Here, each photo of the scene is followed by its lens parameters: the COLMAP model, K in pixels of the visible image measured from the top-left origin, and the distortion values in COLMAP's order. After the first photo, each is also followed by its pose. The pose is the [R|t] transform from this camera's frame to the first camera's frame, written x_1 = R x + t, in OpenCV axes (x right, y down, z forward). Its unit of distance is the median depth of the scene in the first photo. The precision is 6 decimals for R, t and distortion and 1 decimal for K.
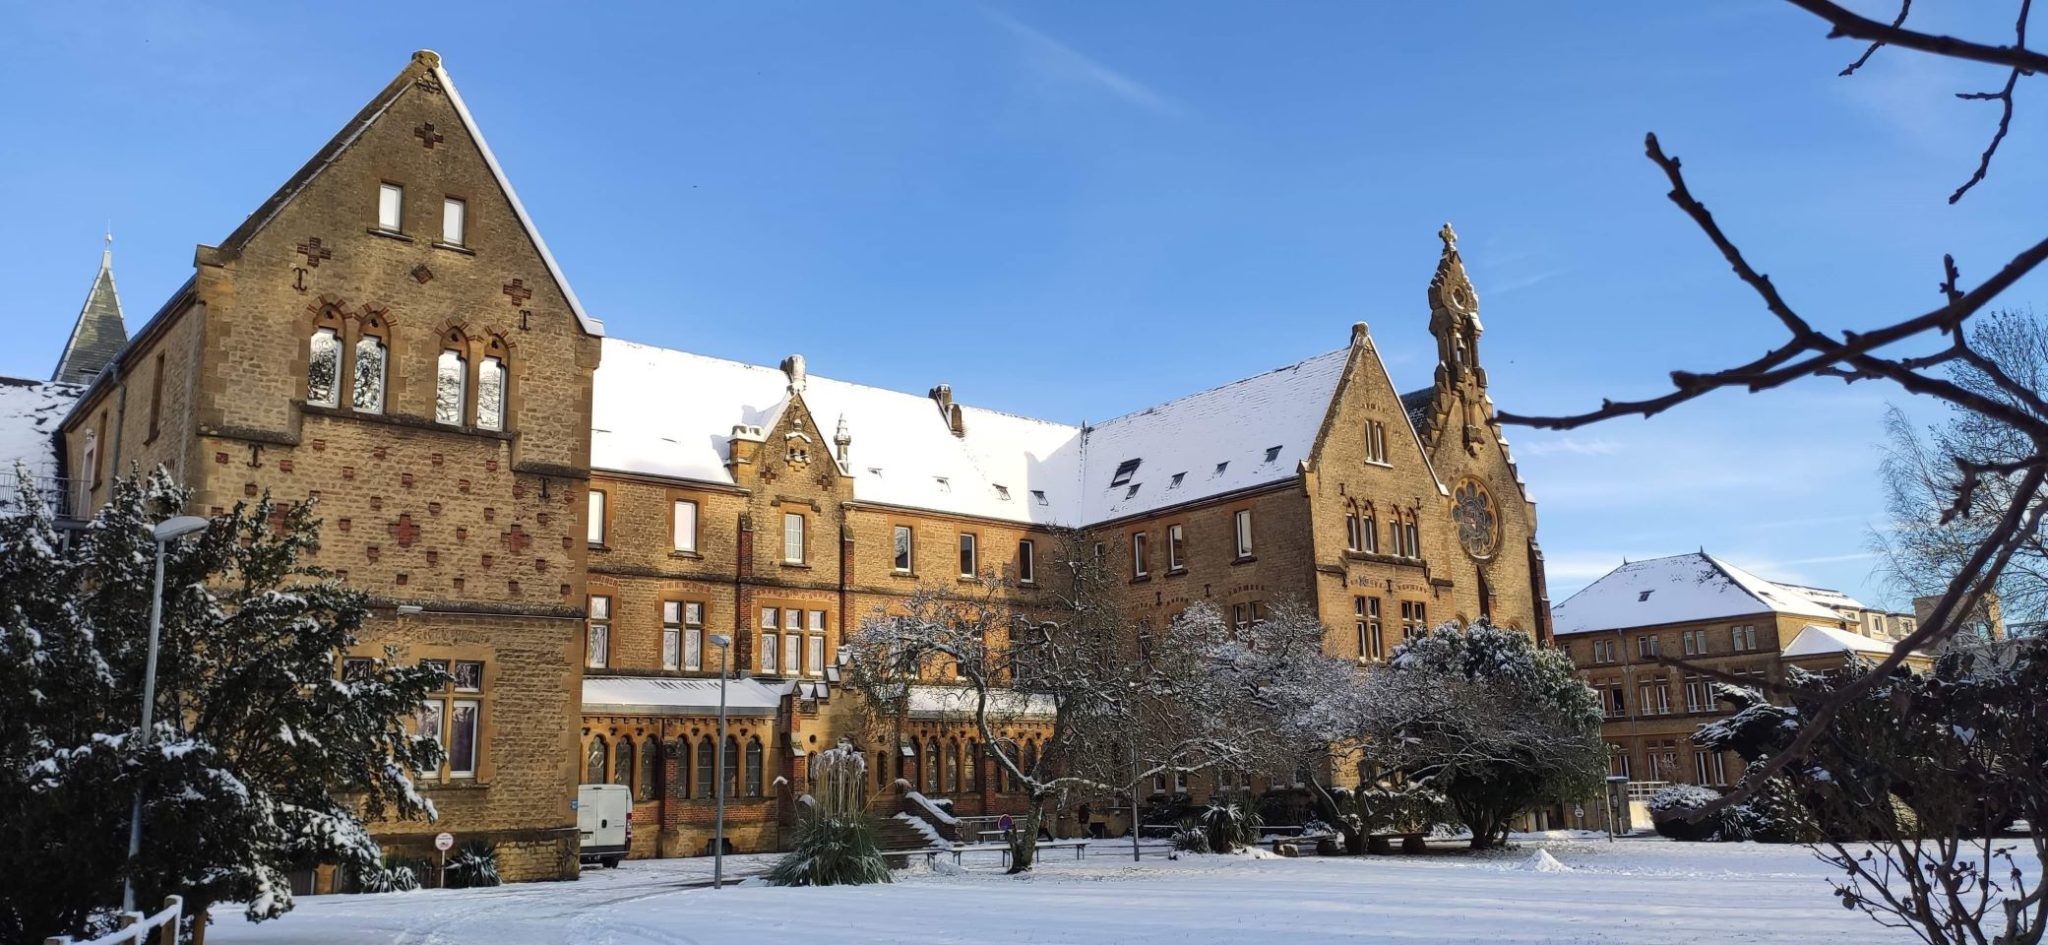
lens RADIAL K [[1514.0, 0, 1033.0], [0, 1514.0, 430.7], [0, 0, 1]] dist [0.024792, -0.002331]
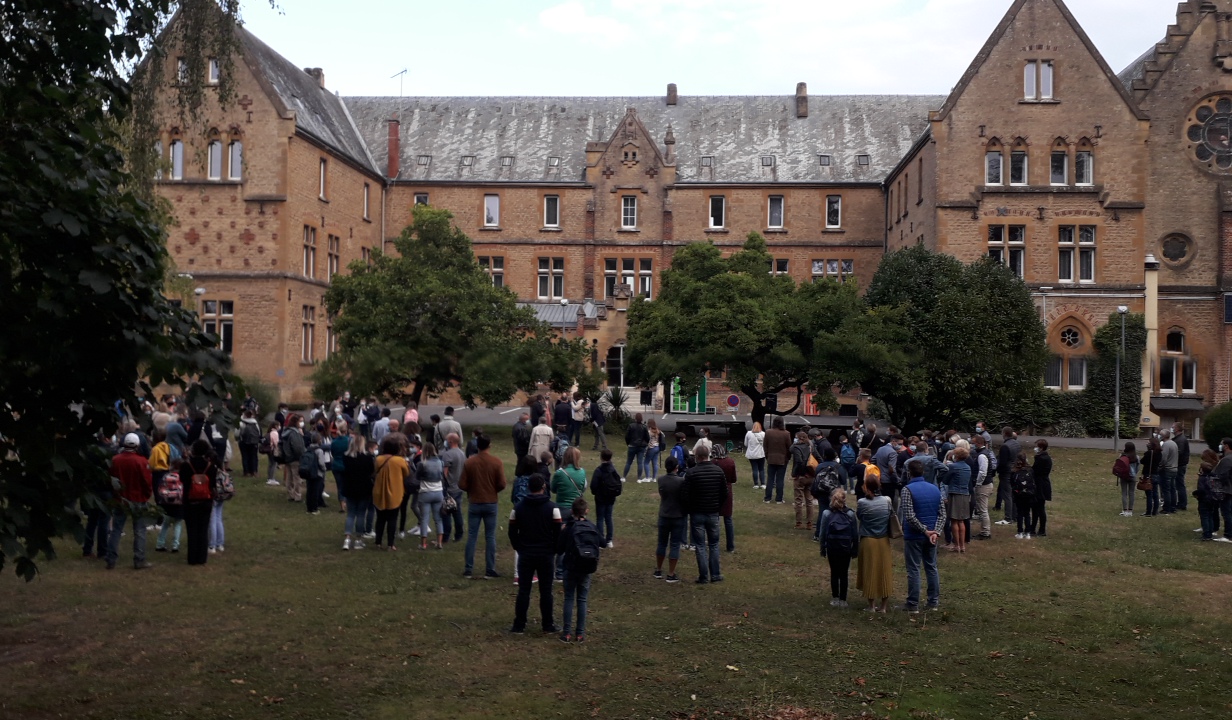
lens RADIAL K [[1013.8, 0, 616.0], [0, 1013.8, 347.5], [0, 0, 1]] dist [-0.007645, -0.015323]
pose [[0.702069, 0.017533, -0.711893, 0.848937], [0.130384, 0.979632, 0.152712, 0.071232], [0.700071, -0.200034, 0.685483, 0.414036]]
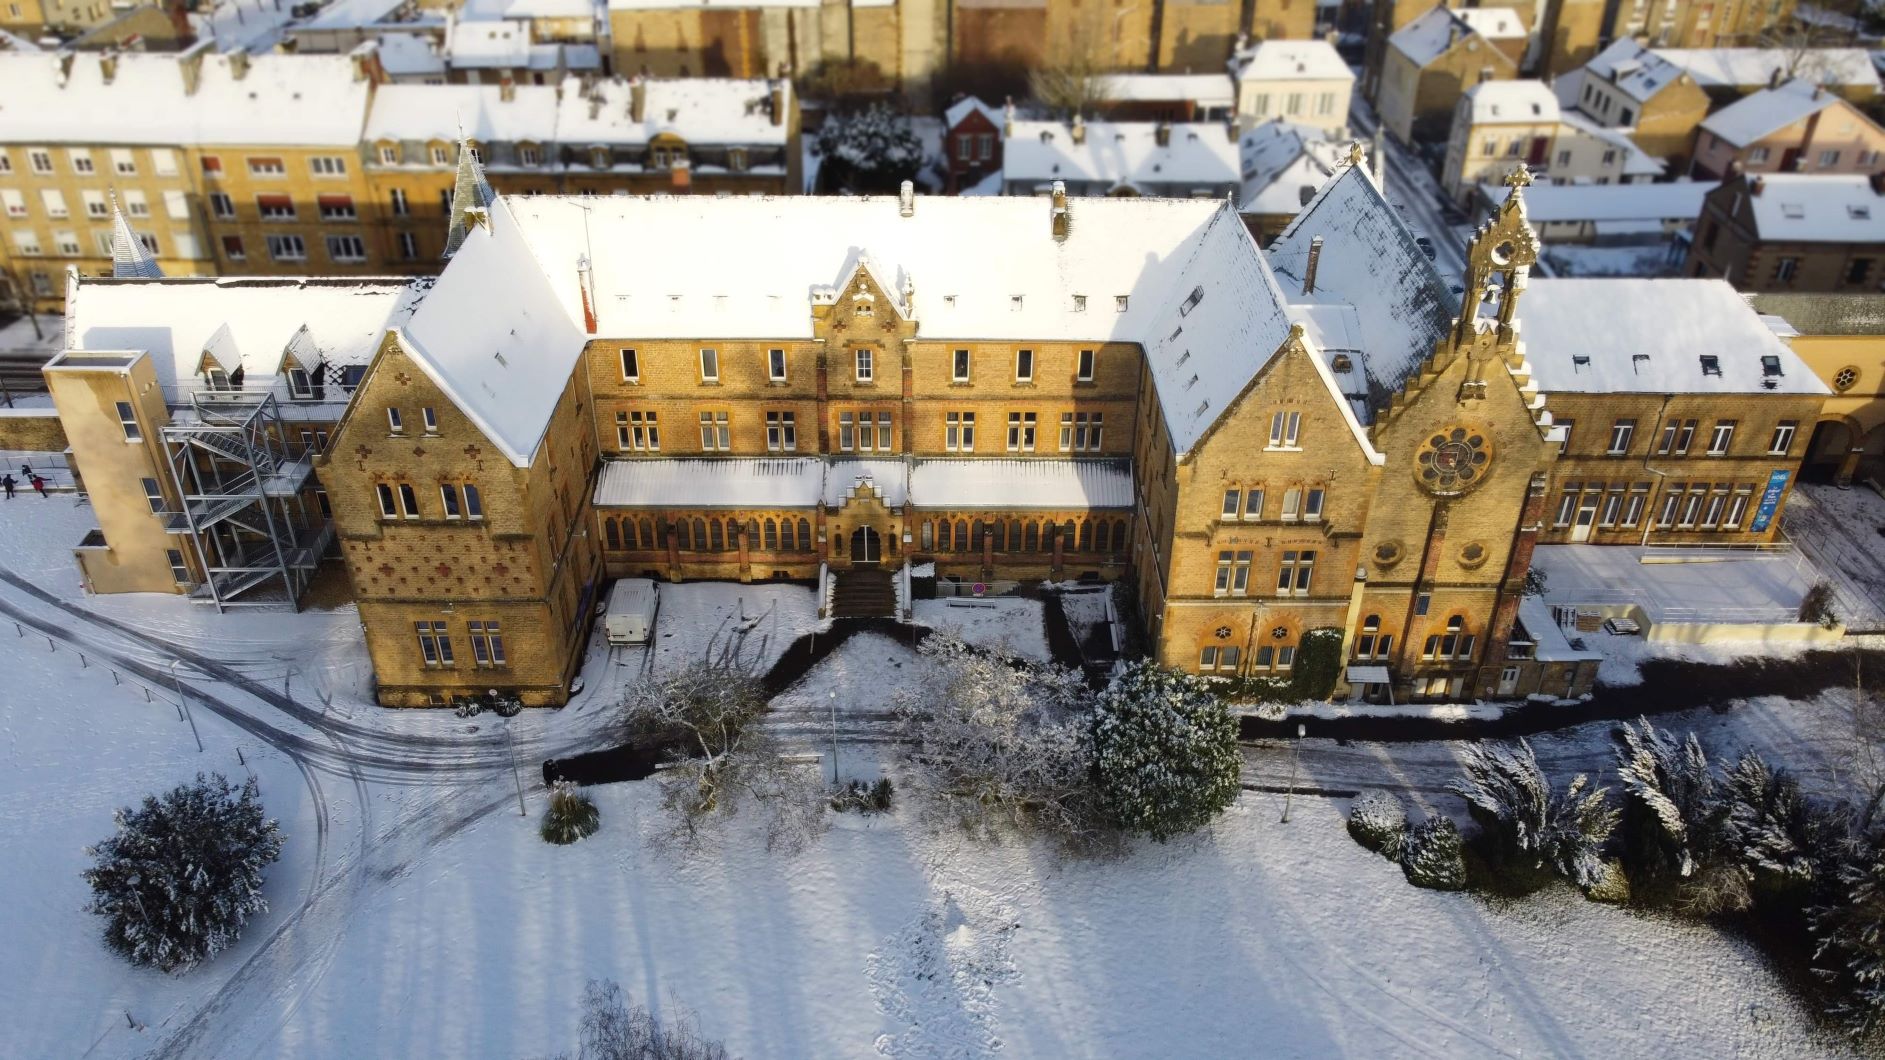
lens RADIAL K [[1468.3, 0, 932.7], [0, 1468.3, 539.5], [0, 0, 1]] dist [-0.044619, 0.000337]
pose [[0.772306, 0.375785, -0.512181, 0.959903], [0.115019, 0.710221, 0.694519, -1.117608], [0.624752, -0.595291, 0.505285, 0.420757]]
